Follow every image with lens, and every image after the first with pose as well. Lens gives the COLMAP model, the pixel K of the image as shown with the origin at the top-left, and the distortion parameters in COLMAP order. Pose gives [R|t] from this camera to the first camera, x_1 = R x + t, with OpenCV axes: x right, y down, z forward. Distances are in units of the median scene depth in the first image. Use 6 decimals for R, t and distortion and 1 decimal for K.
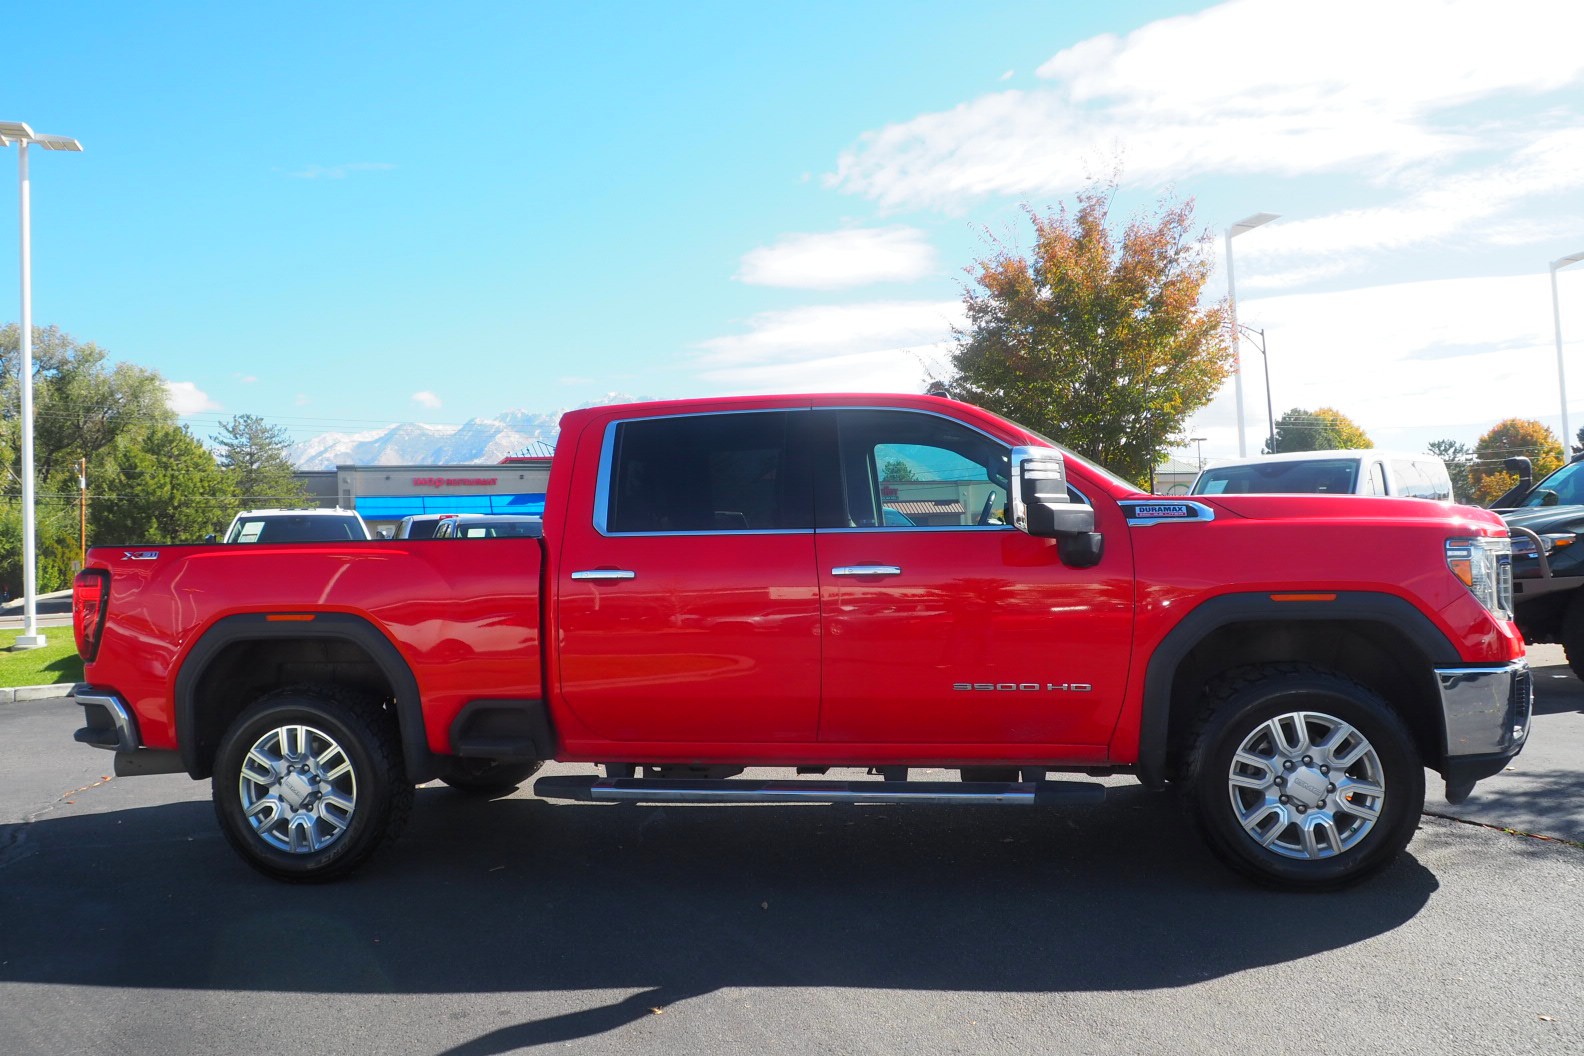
lens RADIAL K [[1097.0, 0, 792.0], [0, 1097.0, 528.0], [0, 0, 1]] dist [-0.027256, 0.001287]
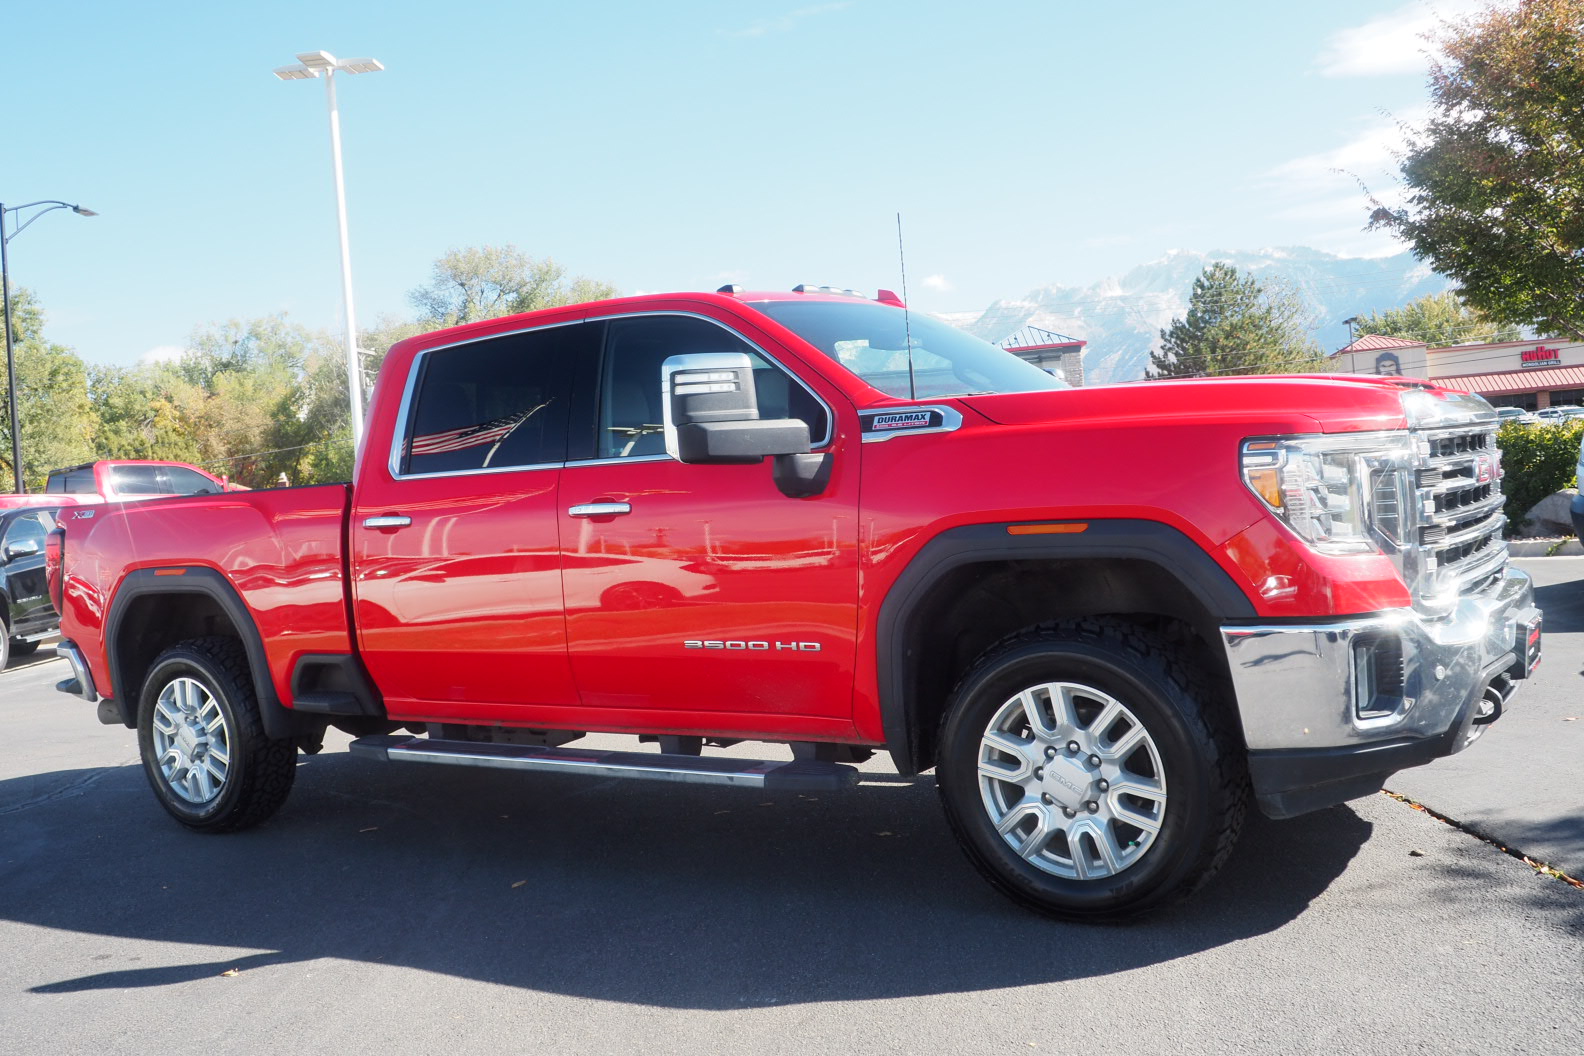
lens RADIAL K [[1383.5, 0, 792.0], [0, 1383.5, 528.0], [0, 0, 1]] dist [-0.010845, -0.006271]
pose [[0.914171, -0.027731, -0.404378, 0.678206], [0.055511, 0.996822, 0.057134, -0.000084], [0.401509, -0.074678, 0.912806, 0.075152]]
